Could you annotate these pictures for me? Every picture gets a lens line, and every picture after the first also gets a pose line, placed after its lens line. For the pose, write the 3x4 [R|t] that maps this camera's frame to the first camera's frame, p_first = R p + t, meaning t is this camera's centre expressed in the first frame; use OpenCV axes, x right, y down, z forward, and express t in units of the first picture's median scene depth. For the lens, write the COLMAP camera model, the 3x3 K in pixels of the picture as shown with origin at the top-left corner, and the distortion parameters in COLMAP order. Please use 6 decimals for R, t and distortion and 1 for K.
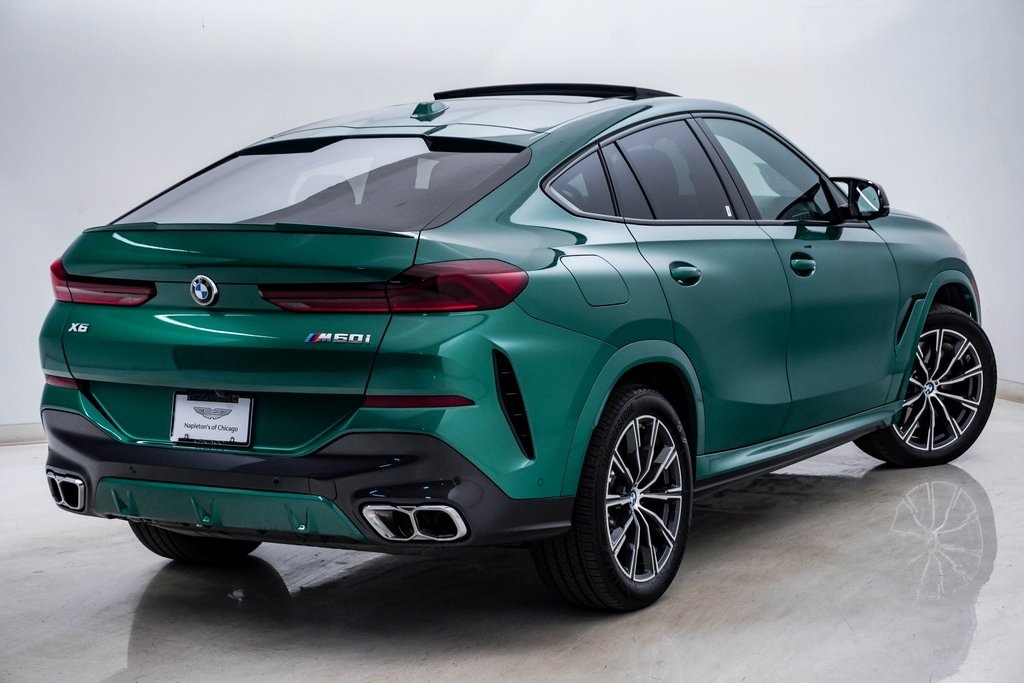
lens RADIAL K [[2183.8, 0, 512.9], [0, 2183.8, 341.4], [0, 0, 1]] dist [0.004443, 0.000000]
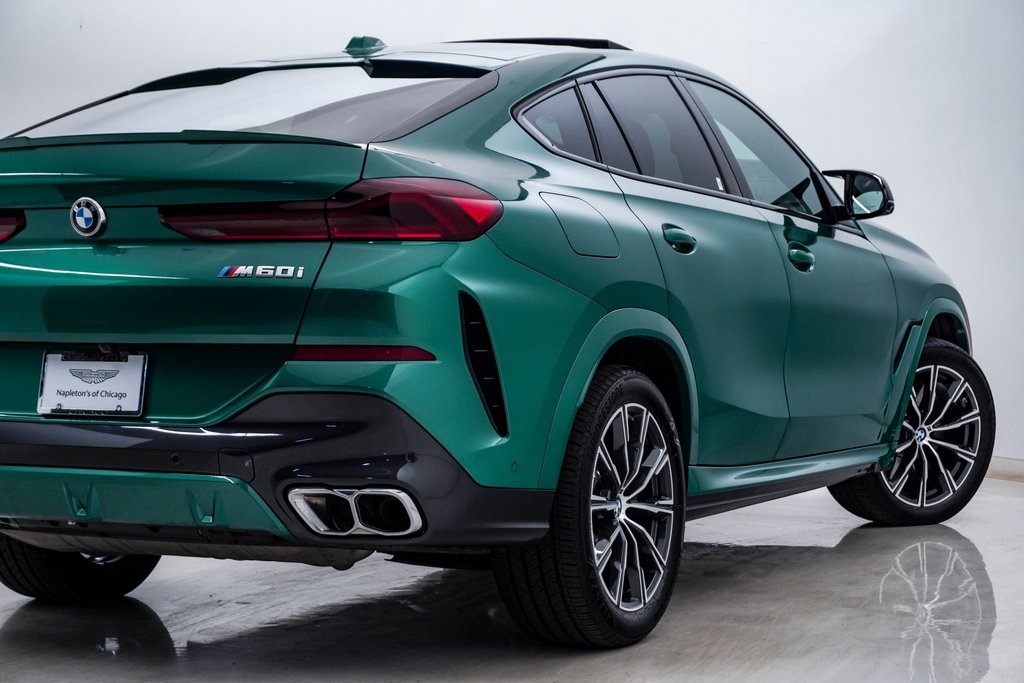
lens RADIAL K [[2183.8, 0, 511.6], [0, 2183.8, 345.0], [0, 0, 1]] dist [0.004443, 0.000000]
pose [[0.997724, 0.019215, 0.064633, -0.039363], [-0.014073, 0.996768, -0.079097, 0.081441], [-0.065944, 0.078008, 0.994769, 0.213599]]
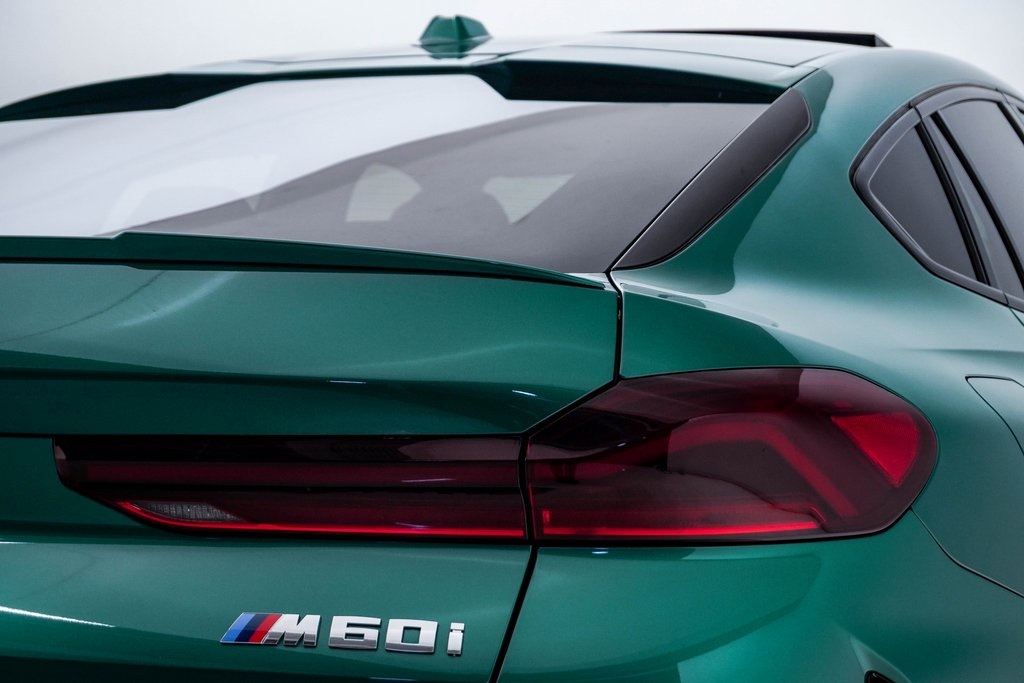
lens RADIAL K [[2161.4, 0, 514.2], [0, 2161.4, 340.7], [0, 0, 1]] dist [0.029289, 0.000000]
pose [[0.990624, 0.025422, 0.134228, -0.092977], [-0.013589, 0.995997, -0.088349, -0.013956], [-0.135937, 0.085697, 0.987004, 0.688683]]
